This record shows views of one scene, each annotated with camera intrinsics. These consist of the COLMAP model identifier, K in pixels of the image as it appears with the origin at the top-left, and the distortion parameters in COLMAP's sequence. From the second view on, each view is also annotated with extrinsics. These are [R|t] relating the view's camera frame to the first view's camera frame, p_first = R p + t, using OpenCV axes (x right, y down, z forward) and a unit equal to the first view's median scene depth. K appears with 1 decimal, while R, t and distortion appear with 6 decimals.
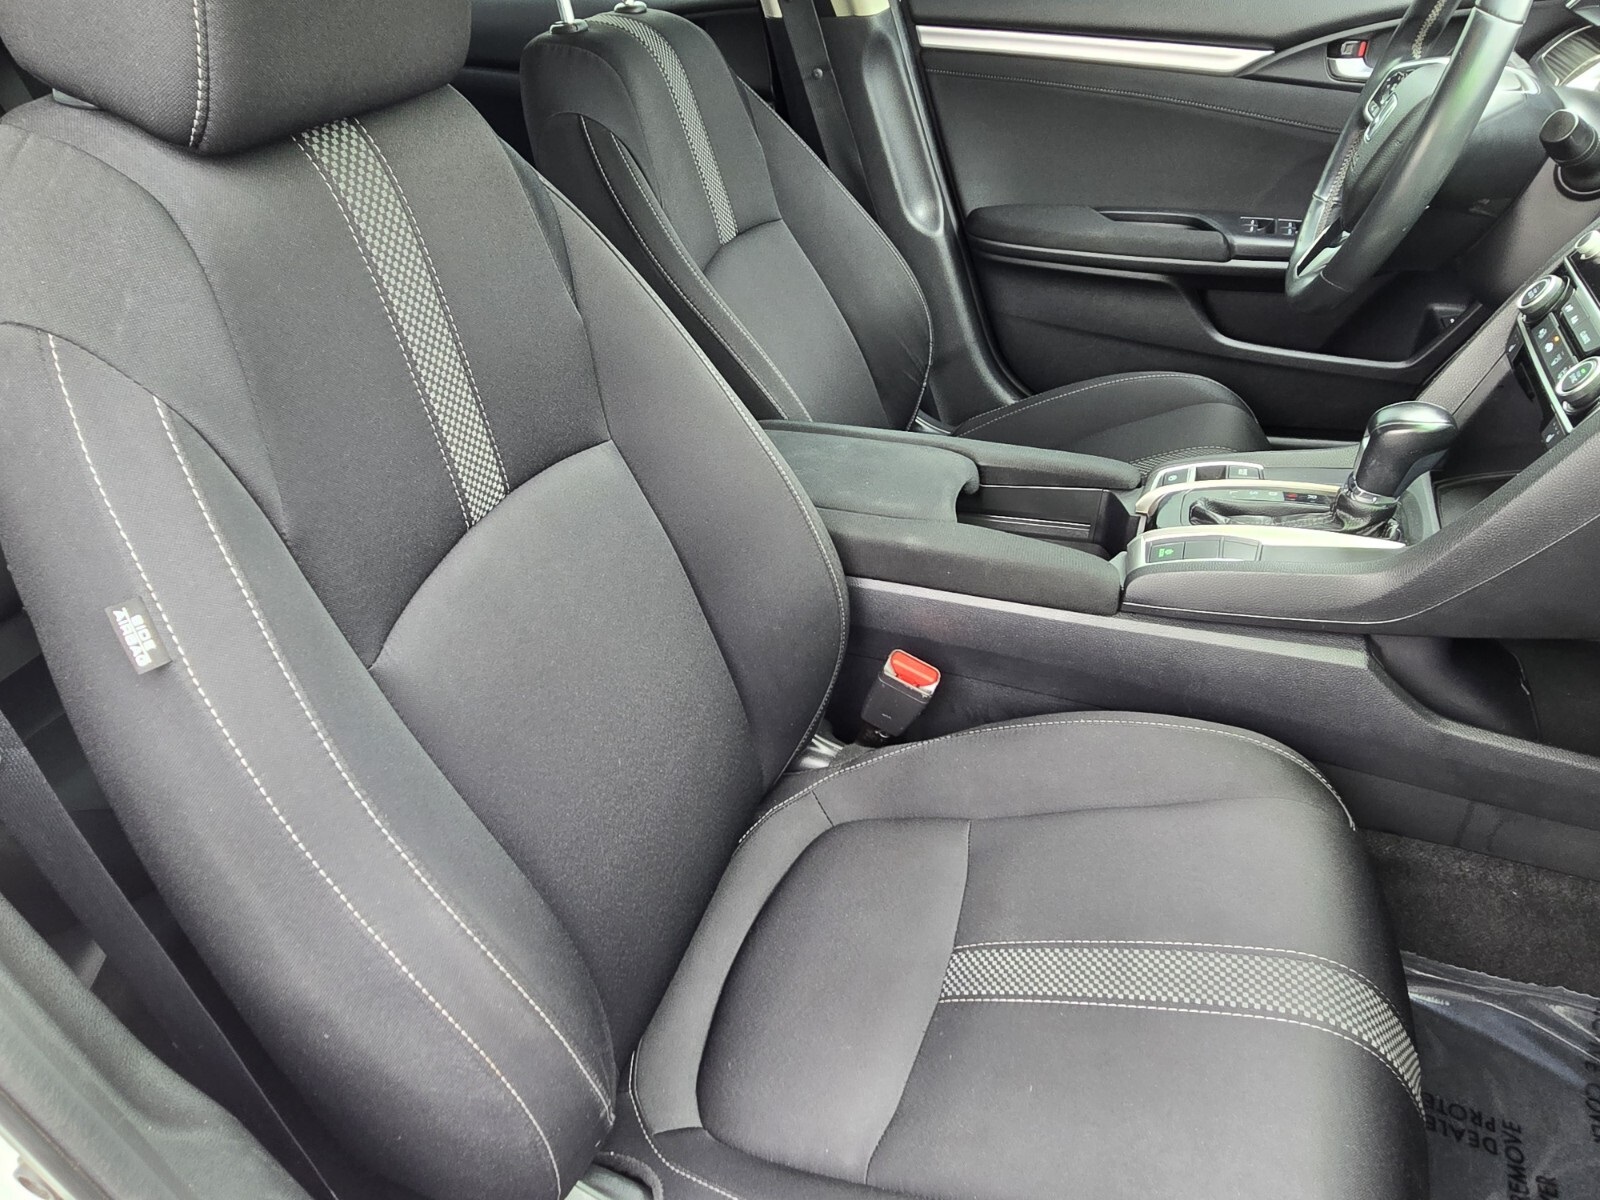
lens RADIAL K [[1053.6, 0, 785.4], [0, 1053.6, 612.5], [0, 0, 1]] dist [0.001004, 0.001637]
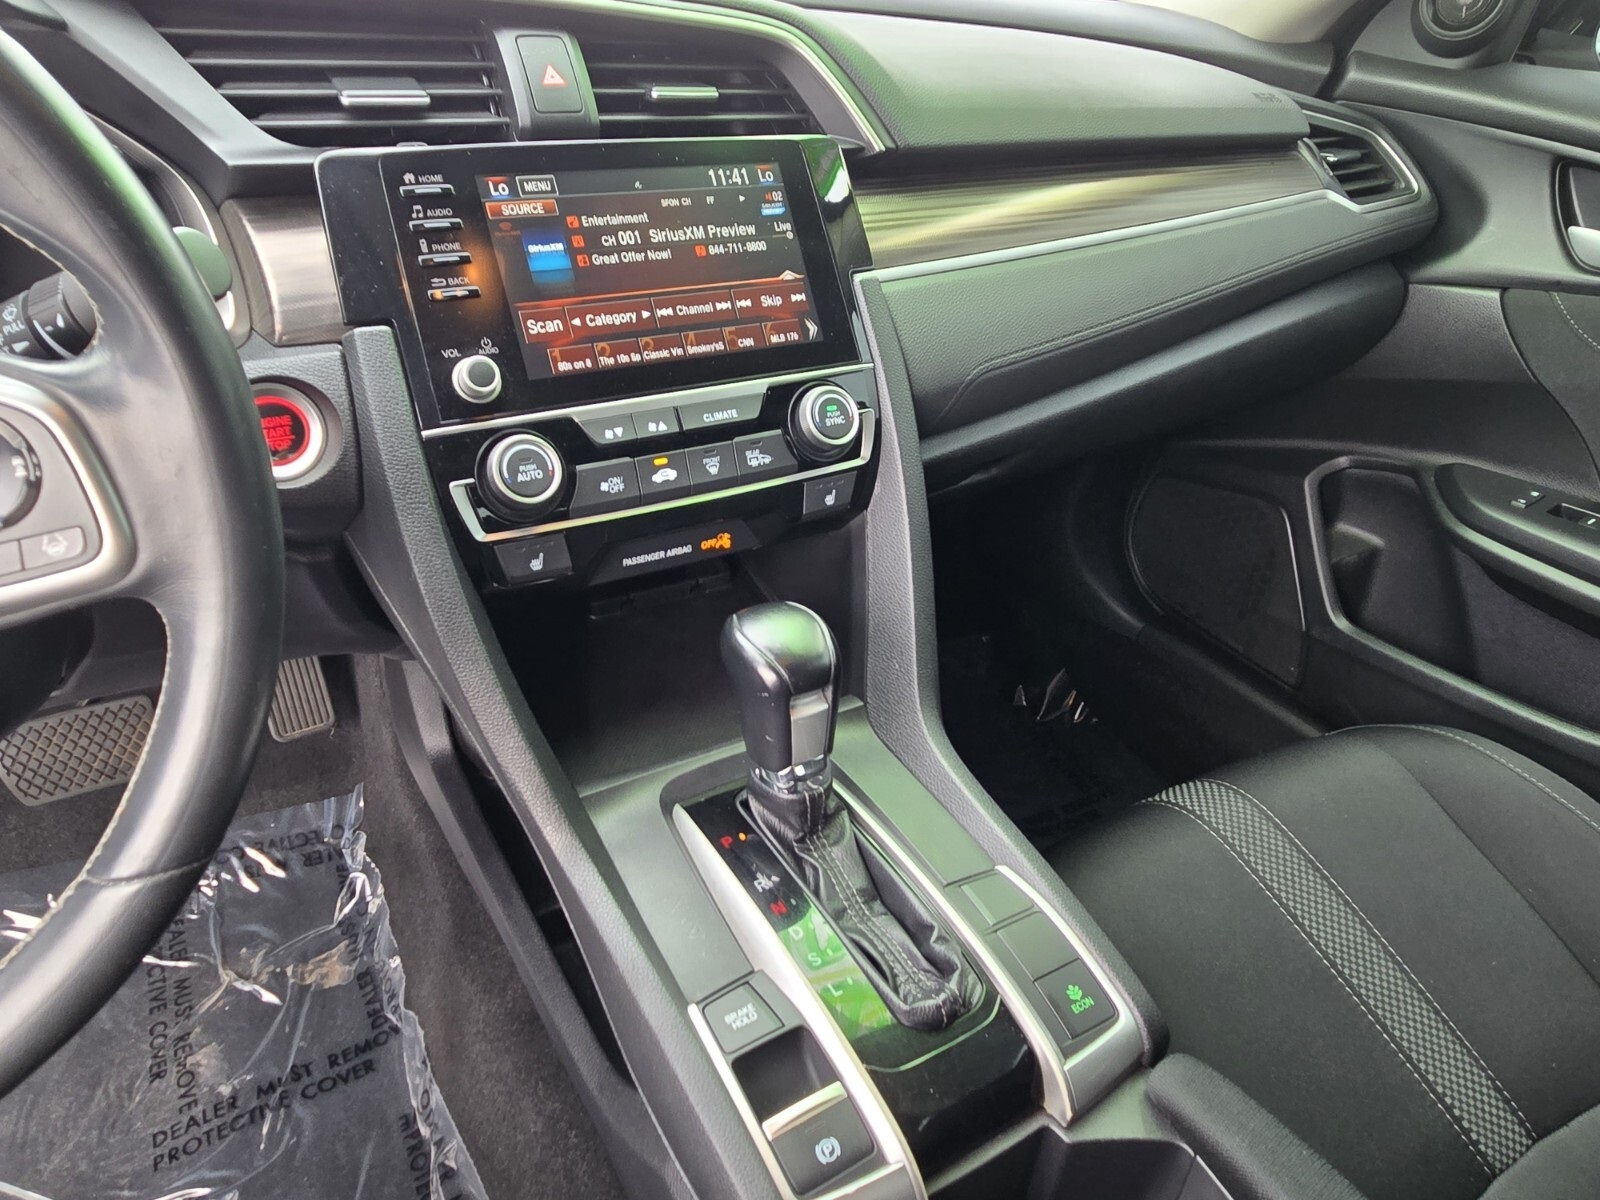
lens RADIAL K [[1061.4, 0, 800.0], [0, 1061.4, 600.0], [0, 0, 1]] dist [-0.007316, -0.000569]
pose [[-0.787450, -0.286518, 0.545739, 0.225811], [0.365487, 0.495904, 0.787717, -0.574102], [-0.496329, 0.819748, -0.285781, 0.990300]]
